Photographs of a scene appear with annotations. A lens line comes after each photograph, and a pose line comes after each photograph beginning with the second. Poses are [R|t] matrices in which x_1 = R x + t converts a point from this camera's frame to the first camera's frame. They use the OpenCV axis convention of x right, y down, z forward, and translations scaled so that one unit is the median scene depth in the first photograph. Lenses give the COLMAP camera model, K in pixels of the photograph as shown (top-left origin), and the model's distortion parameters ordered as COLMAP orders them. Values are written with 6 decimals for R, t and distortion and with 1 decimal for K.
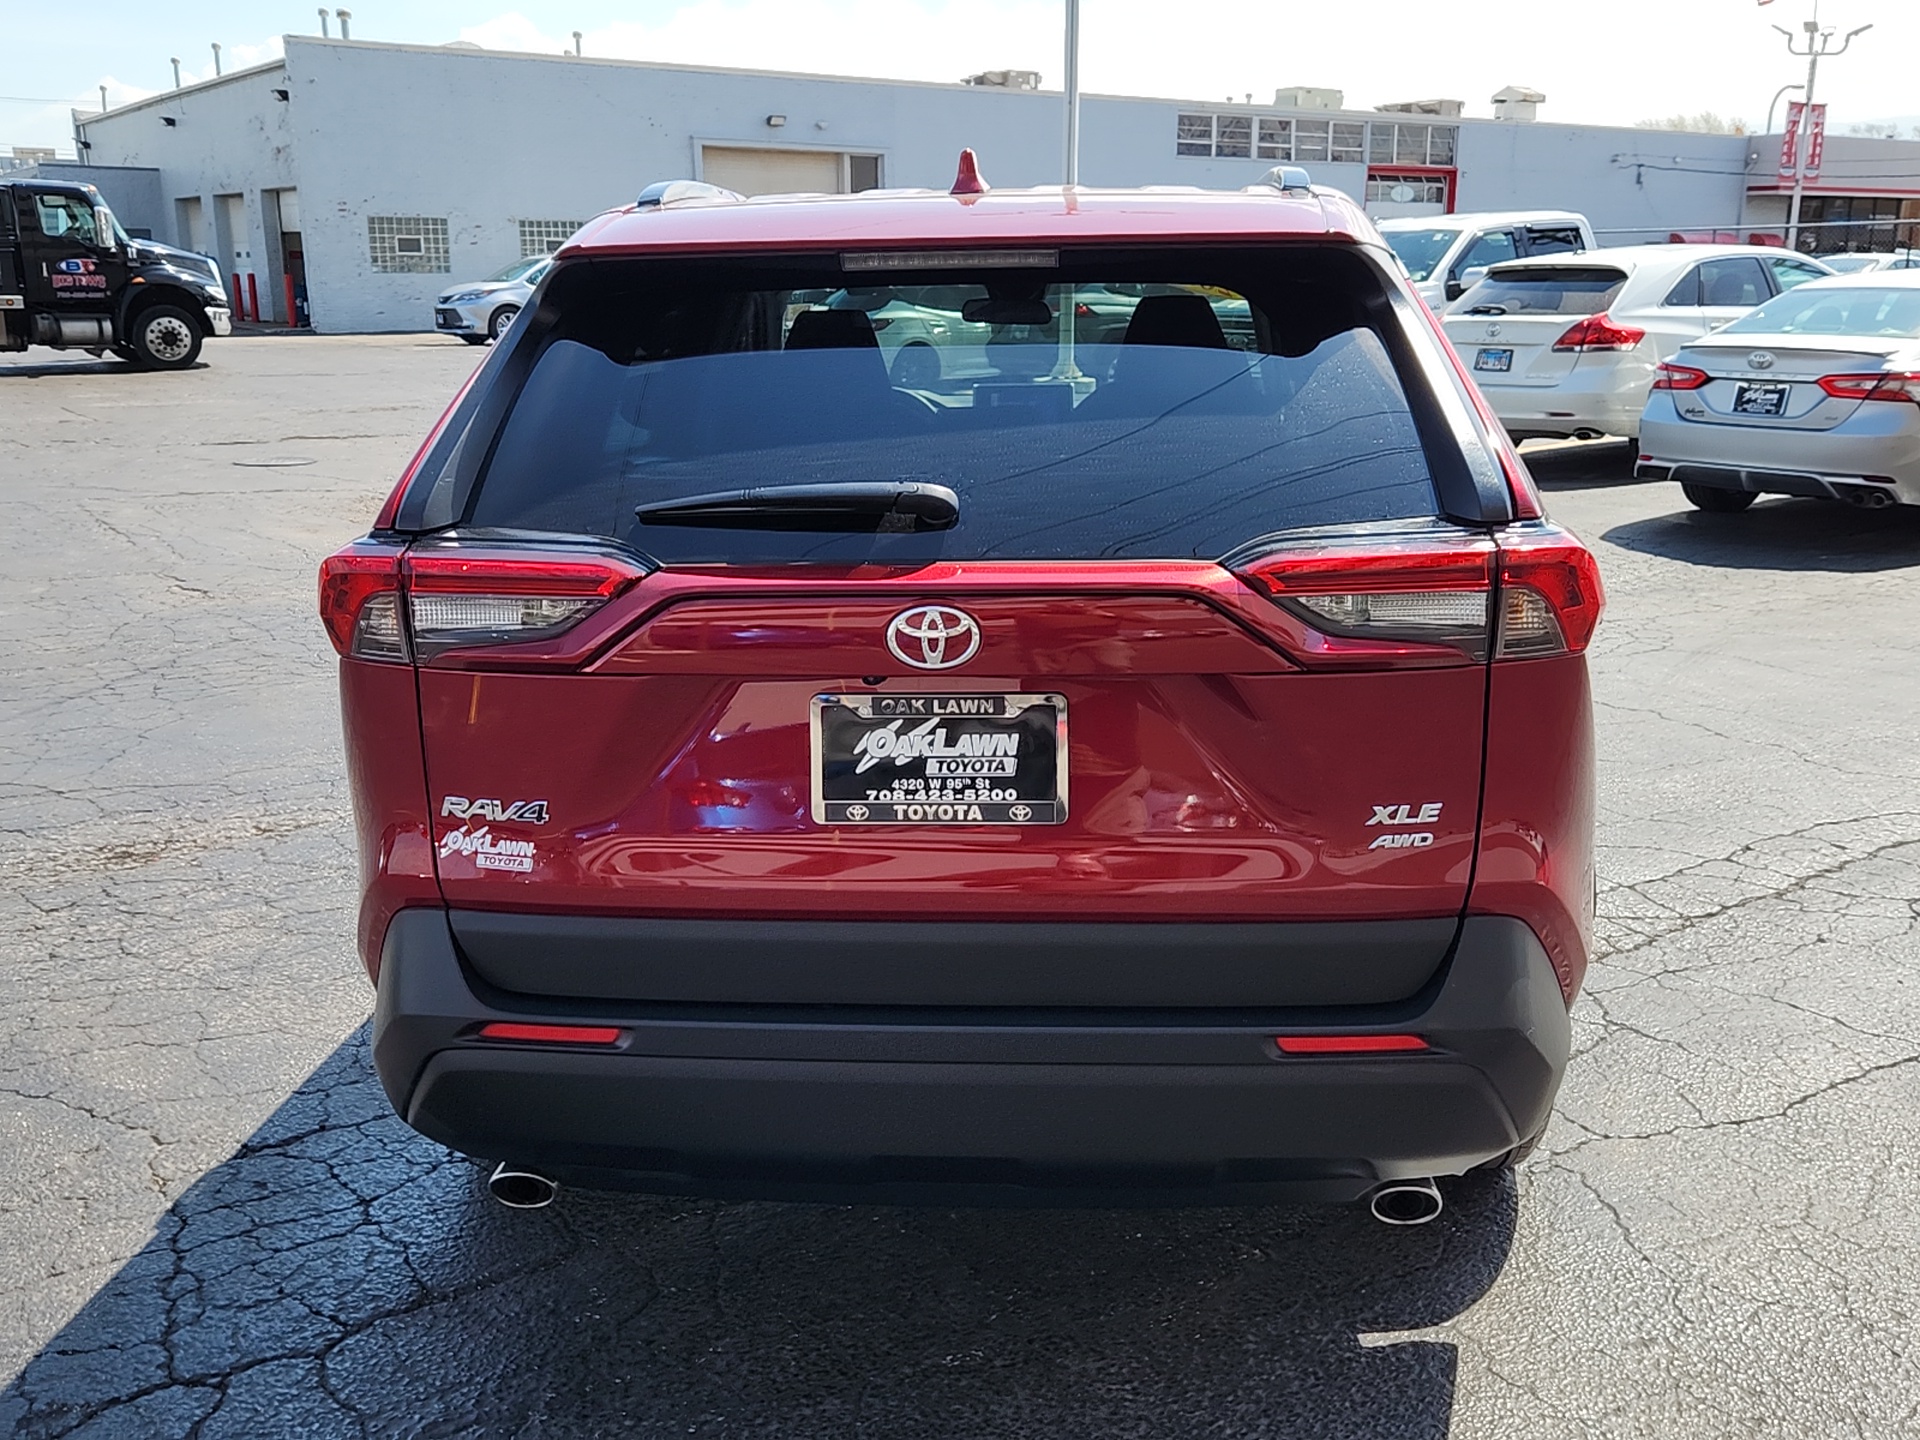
lens RADIAL K [[1821.2, 0, 990.3], [0, 1821.2, 723.4], [0, 0, 1]] dist [0.066193, -0.081011]
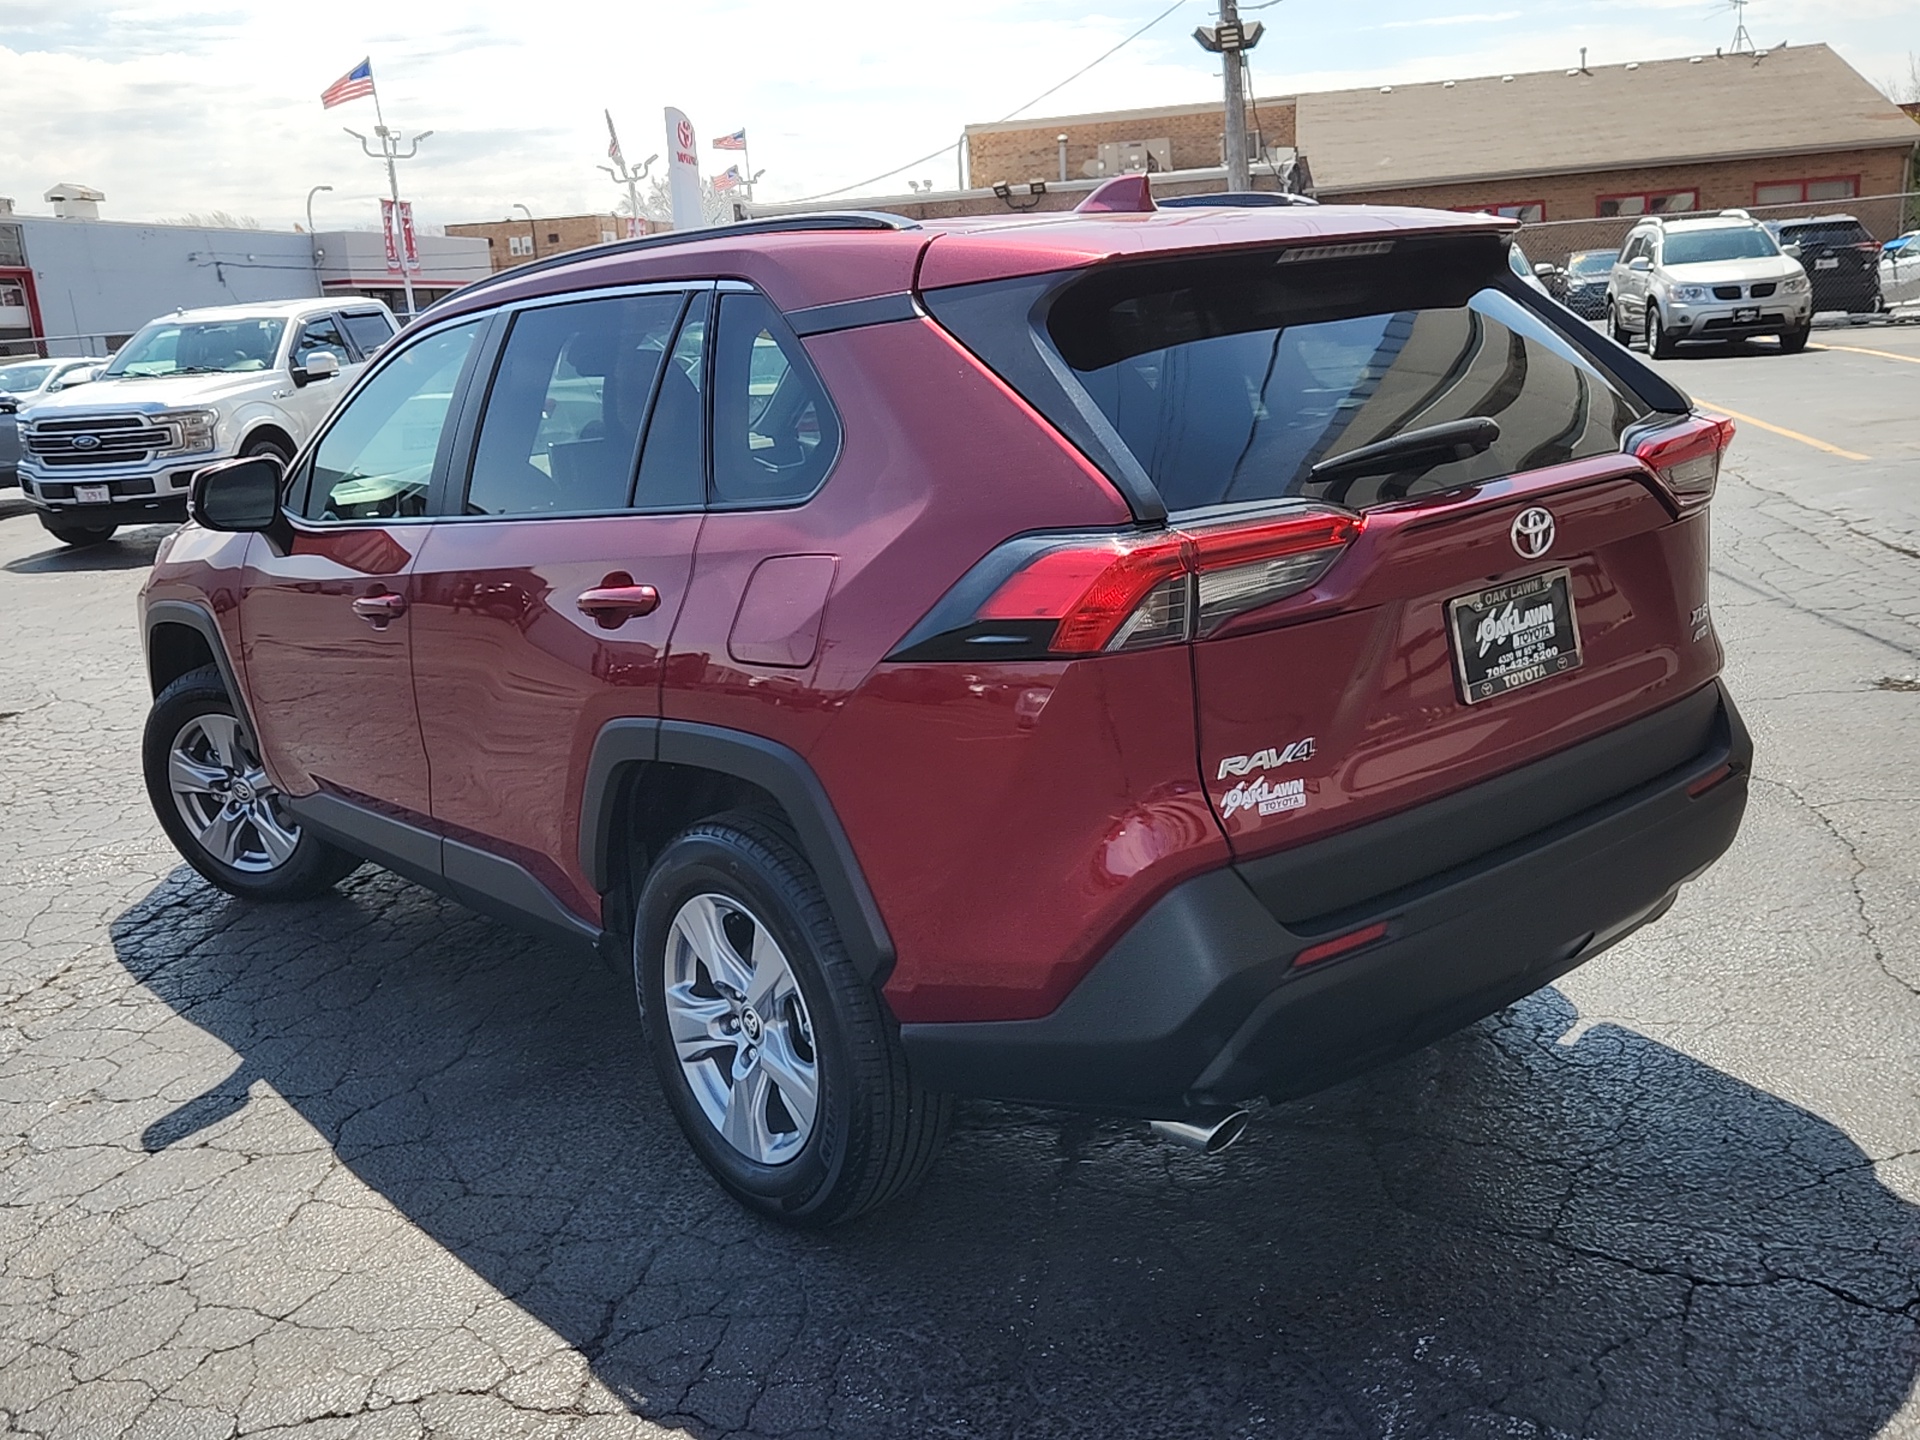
lens RADIAL K [[1821.2, 0, 990.3], [0, 1821.2, 723.4], [0, 0, 1]] dist [0.066193, -0.081011]
pose [[0.696792, -0.198493, 0.689262, -1.119402], [0.234800, 0.971123, 0.042298, -0.056890], [-0.677754, 0.132366, 0.723277, 0.326350]]
